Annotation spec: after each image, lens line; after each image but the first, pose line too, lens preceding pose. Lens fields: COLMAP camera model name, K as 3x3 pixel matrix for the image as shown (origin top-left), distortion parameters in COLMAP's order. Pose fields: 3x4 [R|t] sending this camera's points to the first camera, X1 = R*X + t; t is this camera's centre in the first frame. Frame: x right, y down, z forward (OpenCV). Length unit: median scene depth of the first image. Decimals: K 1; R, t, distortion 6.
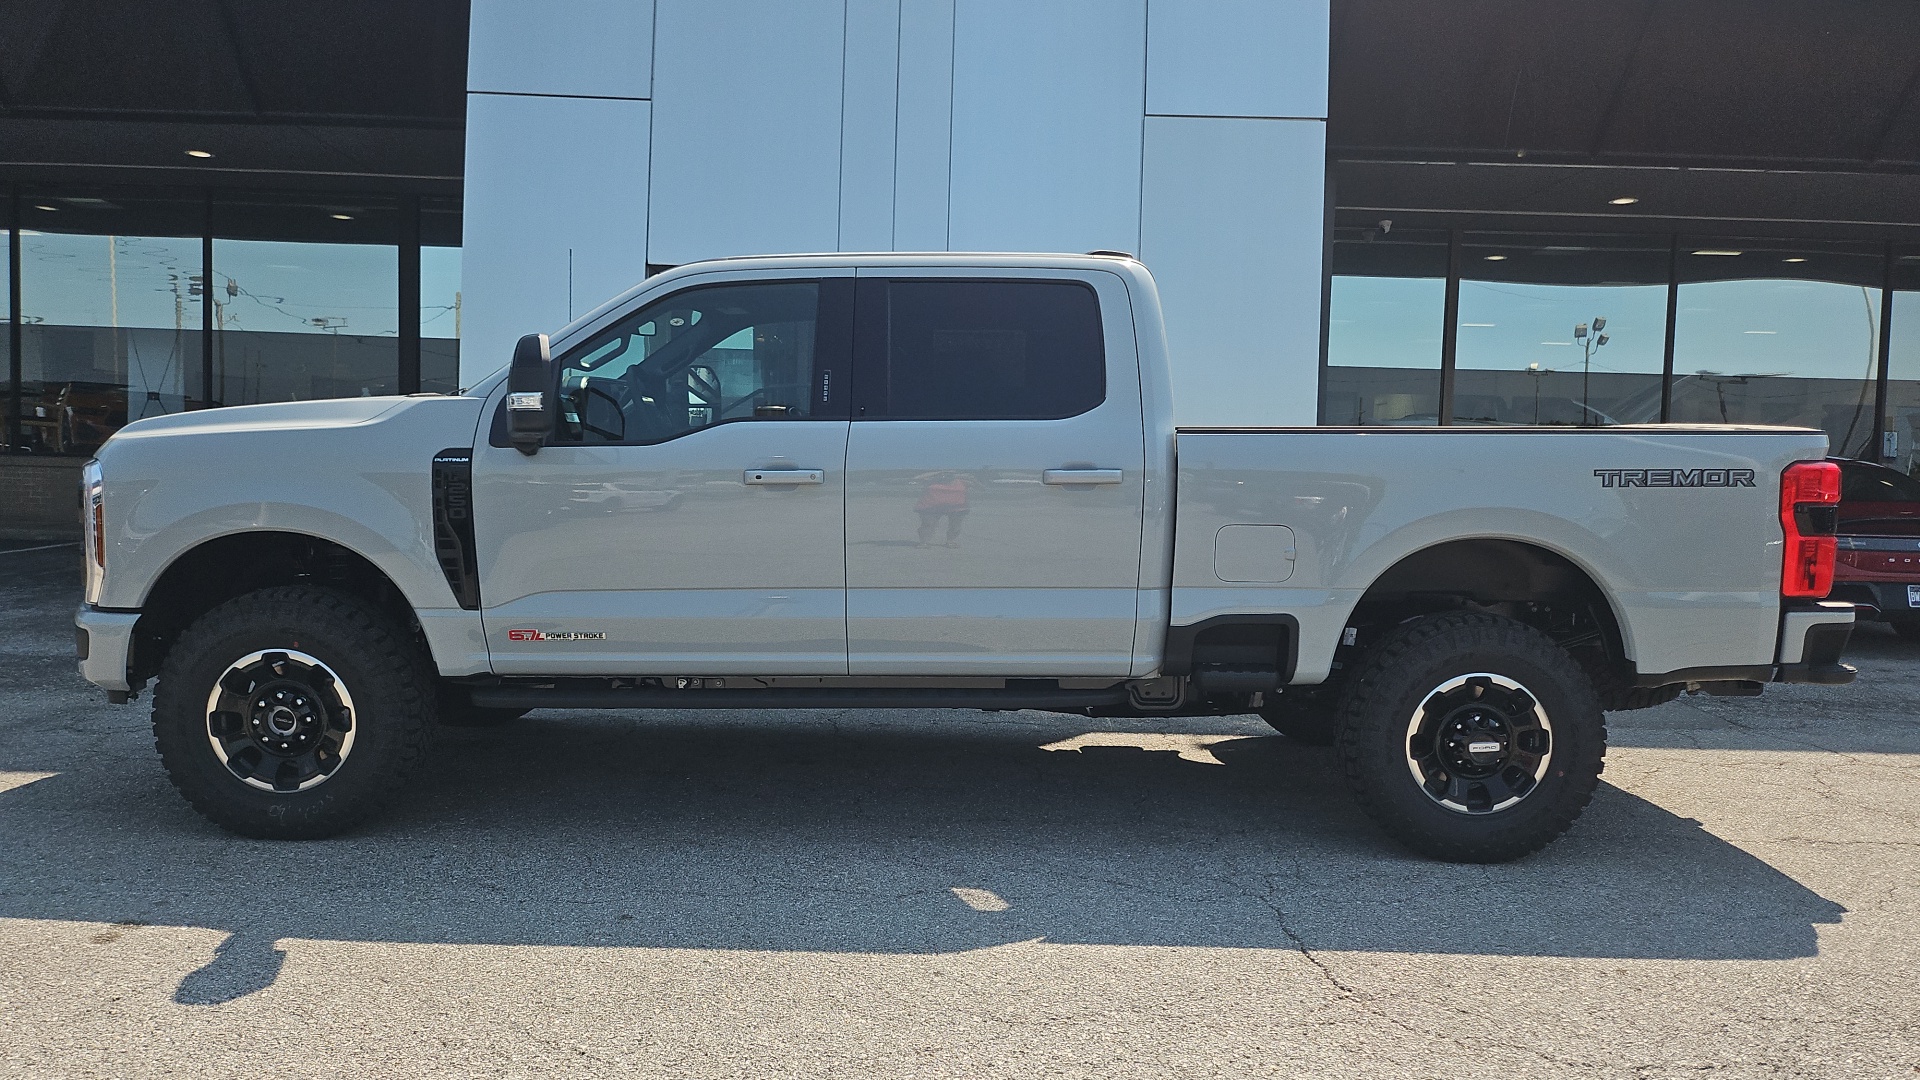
lens RADIAL K [[1382.7, 0, 960.0], [0, 1382.7, 540.0], [0, 0, 1]] dist [0.025077, -0.001080]
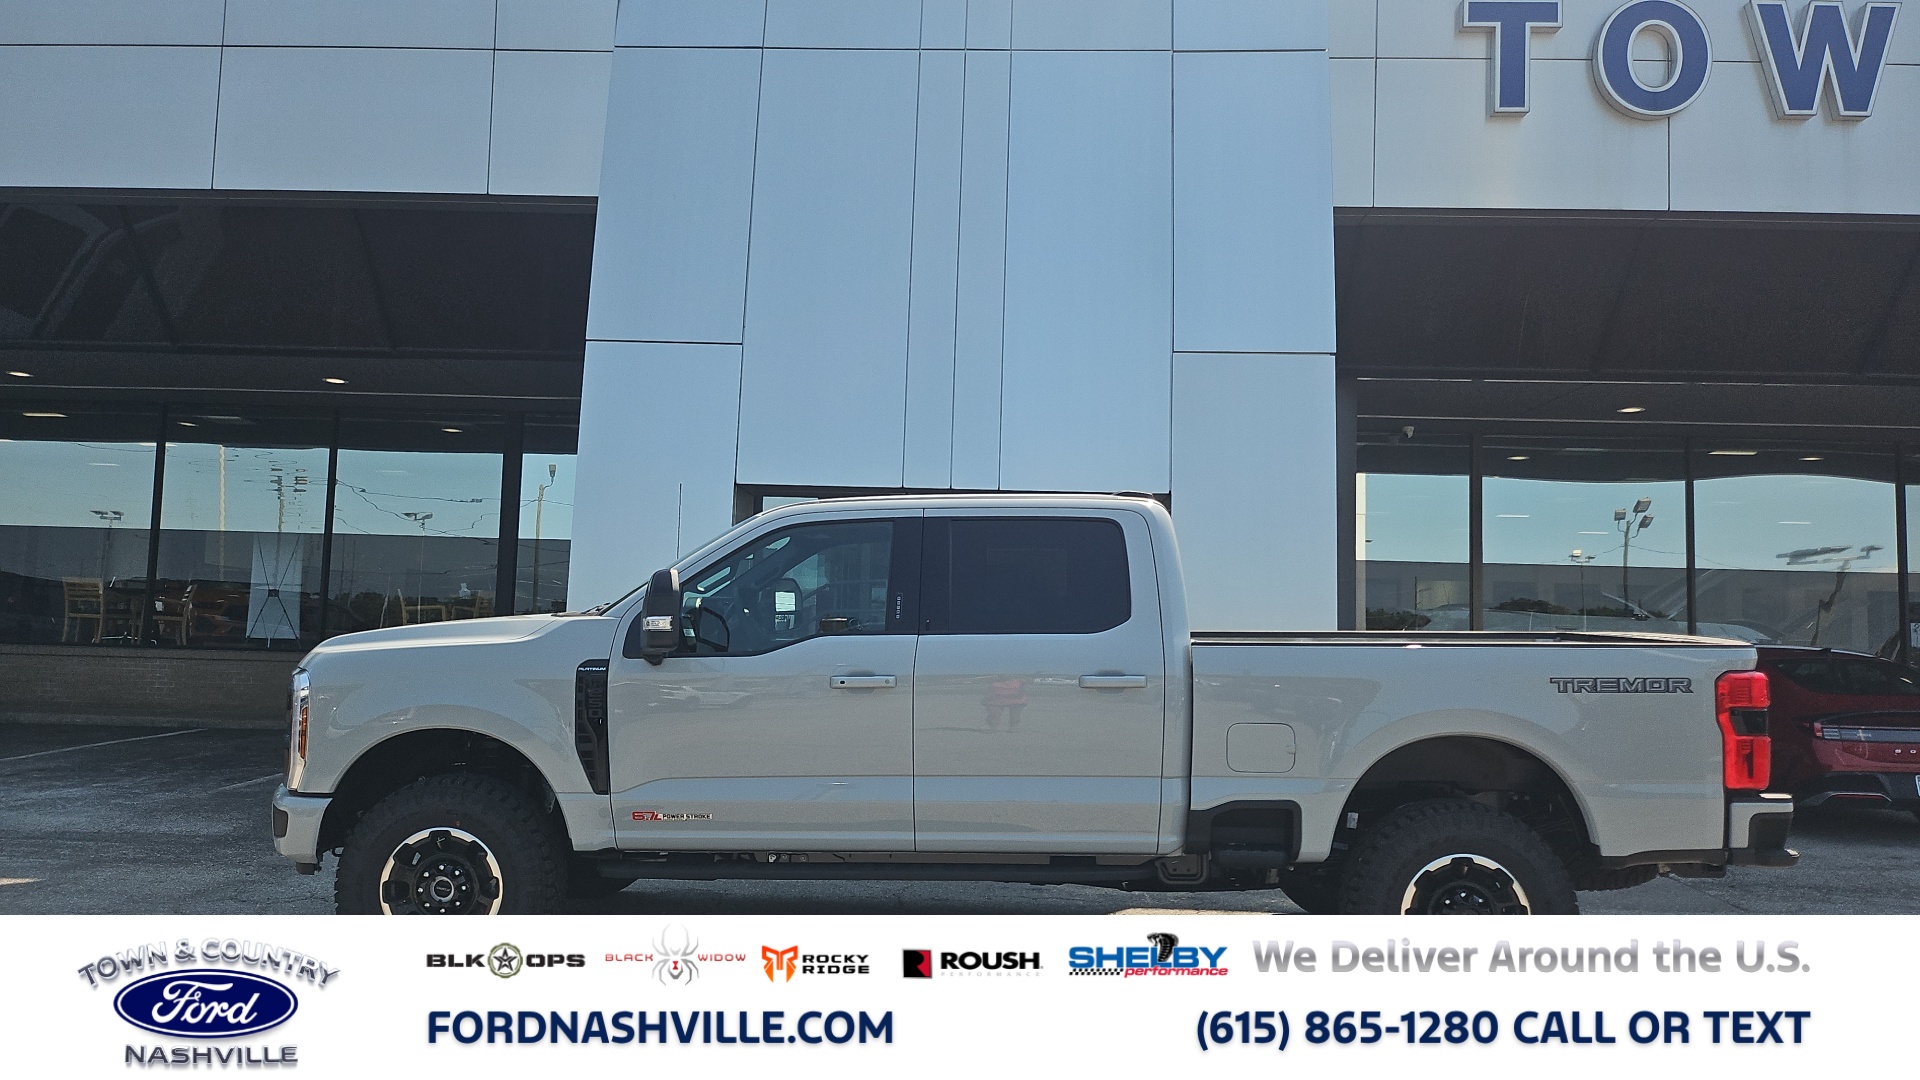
lens RADIAL K [[1363.1, 0, 957.9], [0, 1363.1, 546.1], [0, 0, 1]] dist [0.045796, -0.003659]
pose [[0.999185, -0.003690, -0.040199, 0.002883], [-0.001427, 0.991965, -0.126506, -0.012685], [0.040343, 0.126460, 0.991151, -0.182132]]
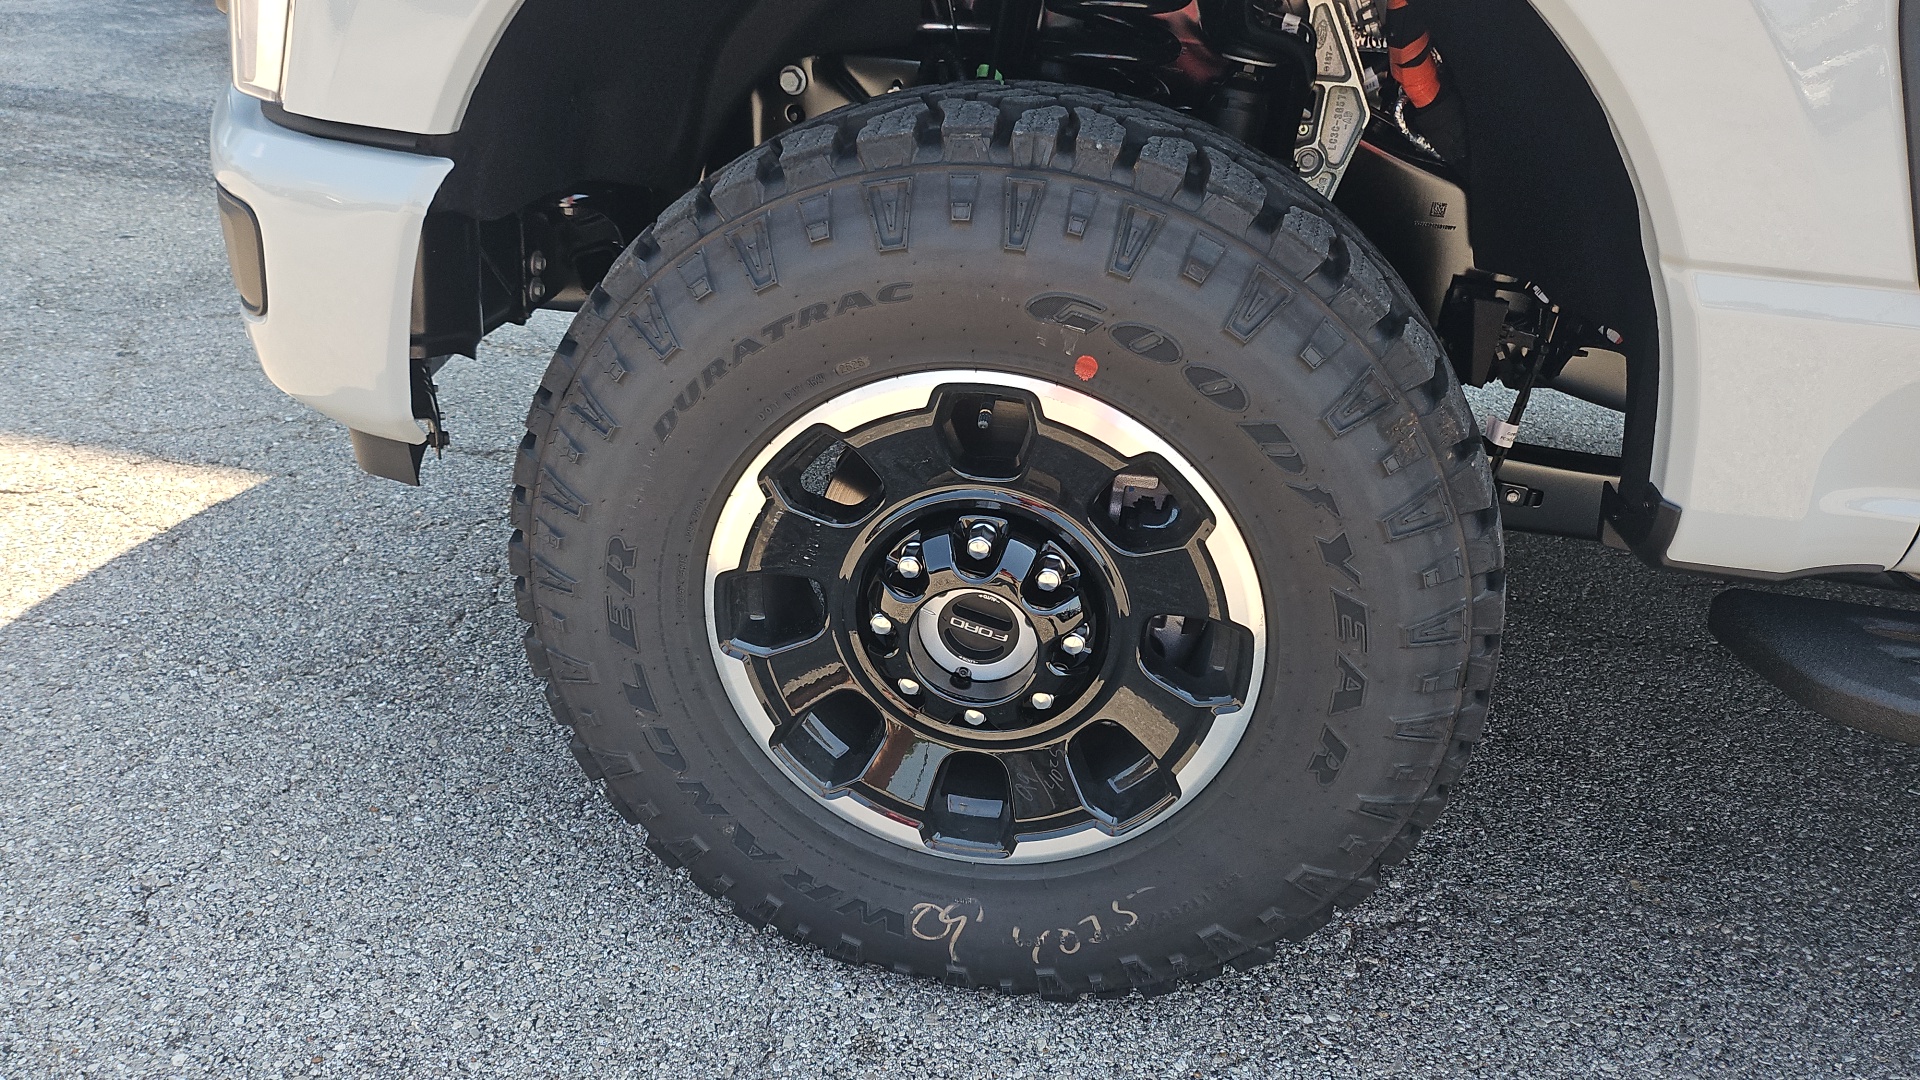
lens RADIAL K [[1389.6, 0, 960.0], [0, 1389.6, 540.0], [0, 0, 1]] dist [0.005984, -0.002701]
pose [[0.983817, 0.134491, -0.118388, -0.449016], [-0.082004, 0.925456, 0.369874, 0.017540], [0.159307, -0.354180, 0.921508, 0.745042]]
